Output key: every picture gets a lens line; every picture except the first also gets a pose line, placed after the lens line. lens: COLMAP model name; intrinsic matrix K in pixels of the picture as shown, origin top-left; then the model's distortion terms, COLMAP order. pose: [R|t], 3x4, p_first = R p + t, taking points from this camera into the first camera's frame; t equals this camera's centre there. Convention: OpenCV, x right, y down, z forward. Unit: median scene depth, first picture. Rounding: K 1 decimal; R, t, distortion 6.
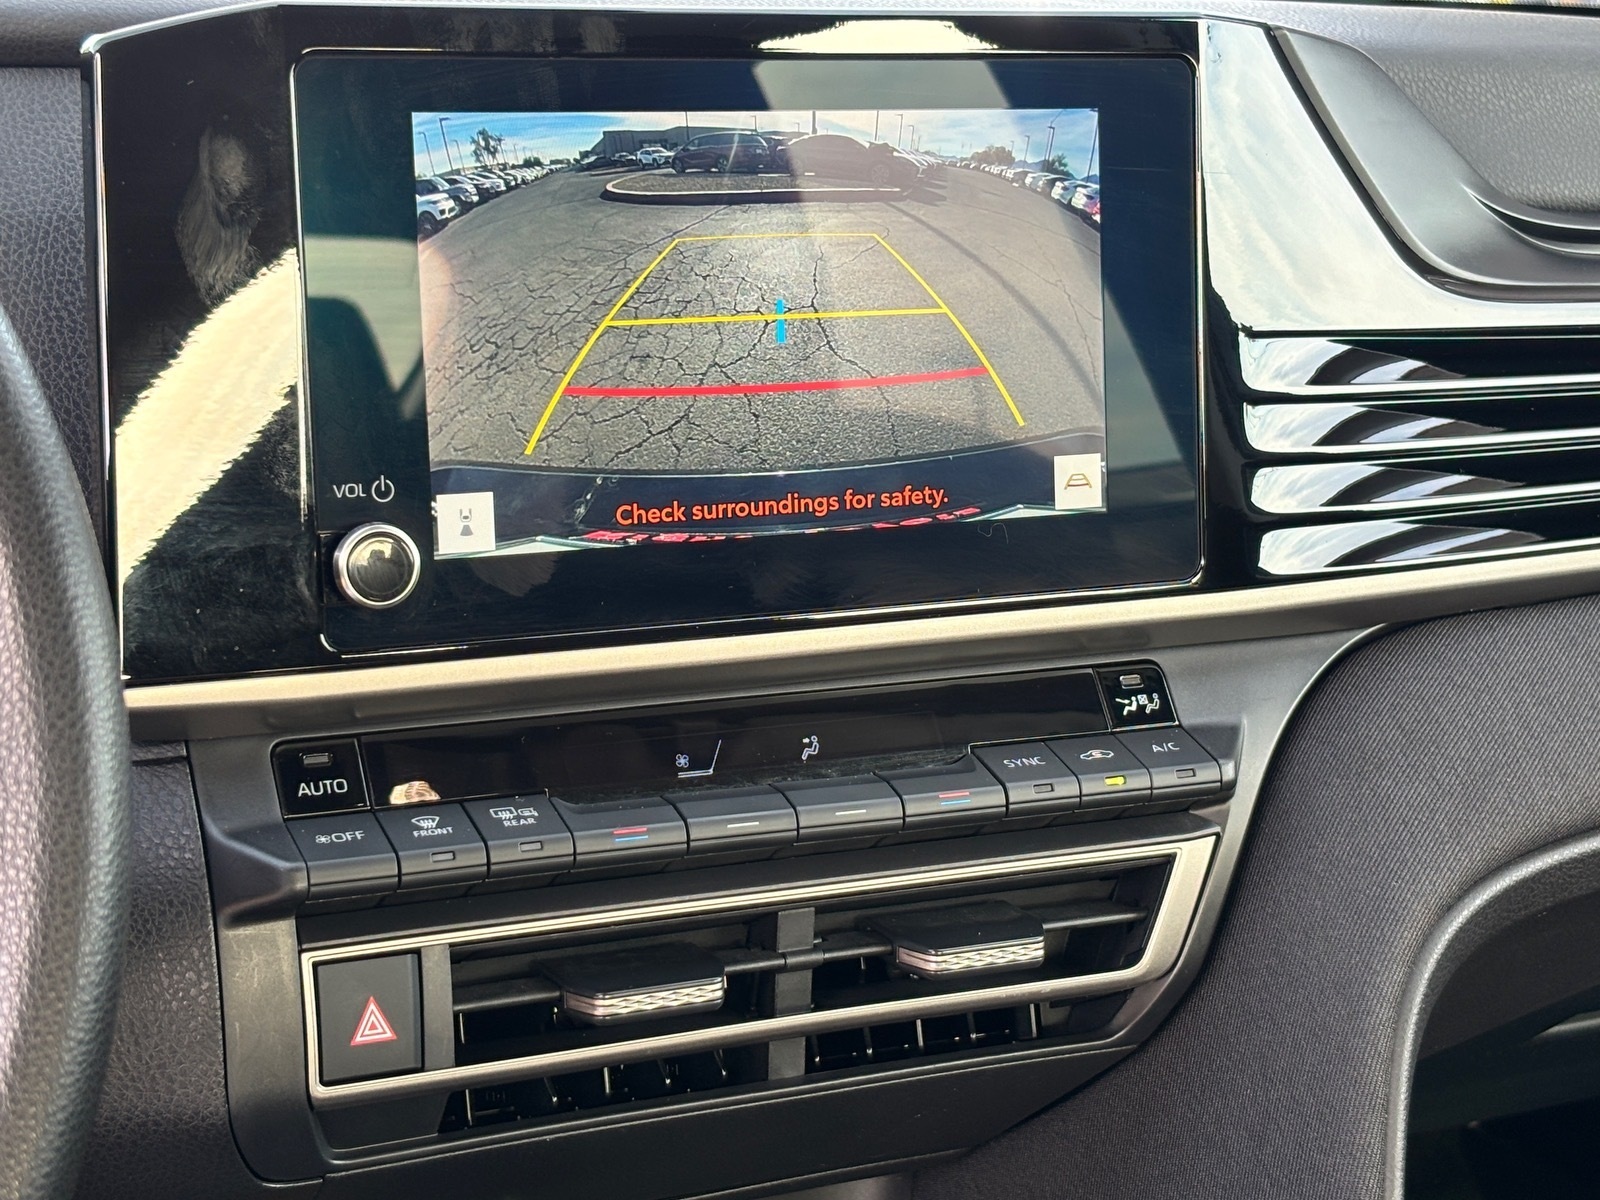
lens RADIAL K [[2933.6, 0, 792.4], [0, 2933.6, 580.1], [0, 0, 1]] dist [0.175486, 0.000000]
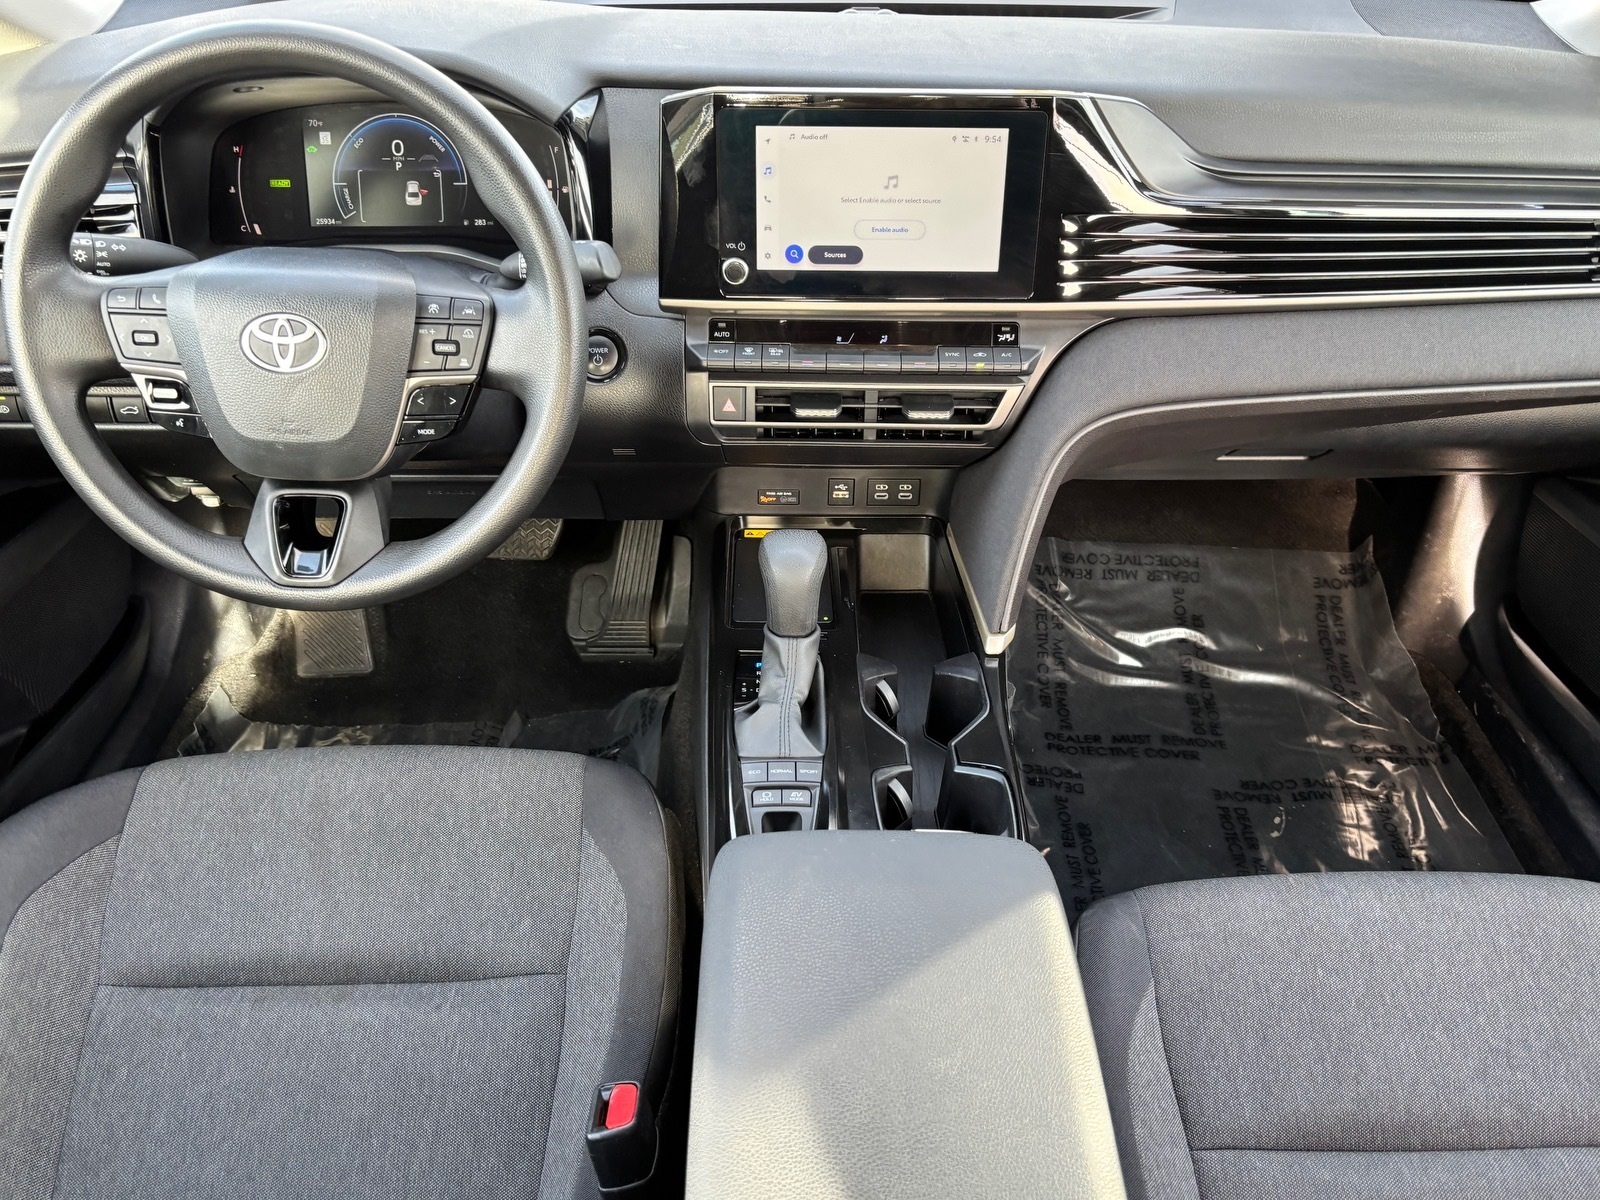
lens RADIAL K [[1372.7, 0, 799.4], [0, 1372.7, 609.7], [0, 0, 1]] dist [0.032524, -0.038116]
pose [[0.895719, 0.241607, -0.373246, 0.550411], [-0.080471, 0.913702, 0.398337, -0.259018], [0.437277, -0.326763, 0.837863, -0.360904]]
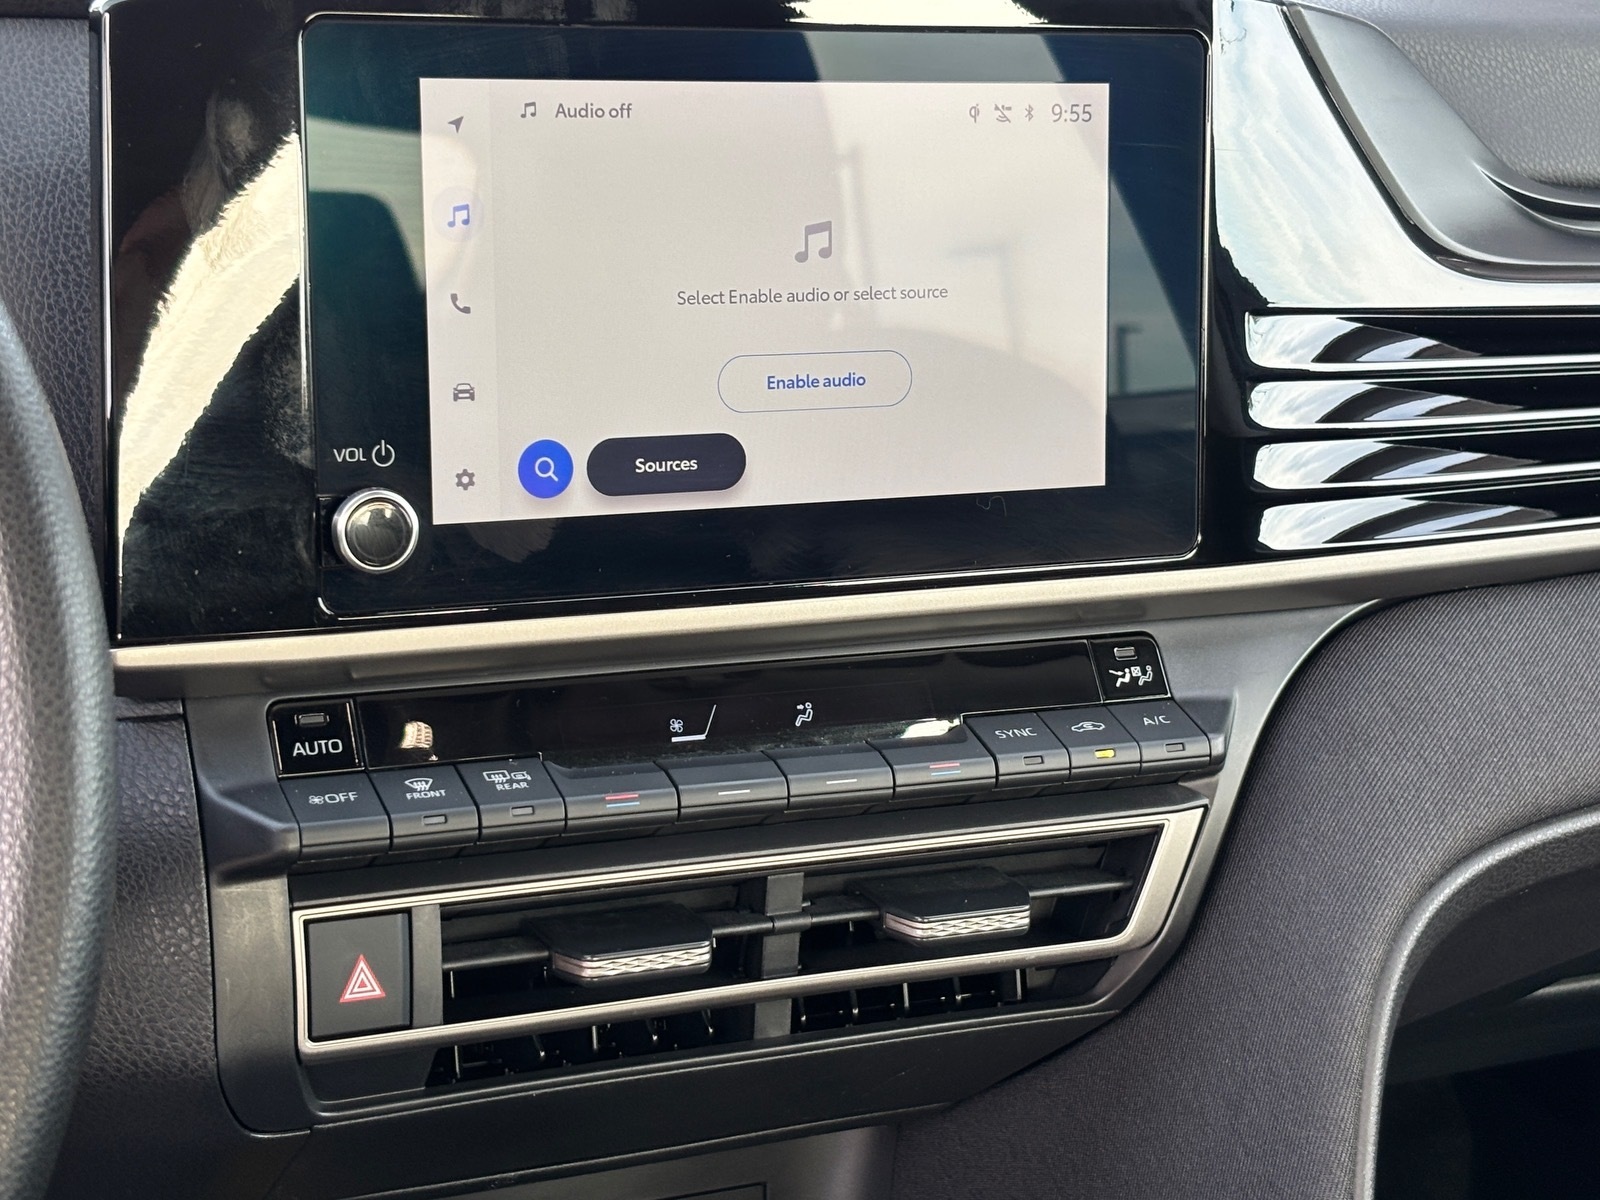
lens RADIAL K [[2933.6, 0, 820.5], [0, 2933.6, 574.9], [0, 0, 1]] dist [0.175486, 0.000000]
pose [[0.999630, 0.027207, -0.000199, 0.010910], [-0.027180, 0.998913, 0.037868, -0.029871], [0.001229, -0.037849, 0.999283, -0.007350]]
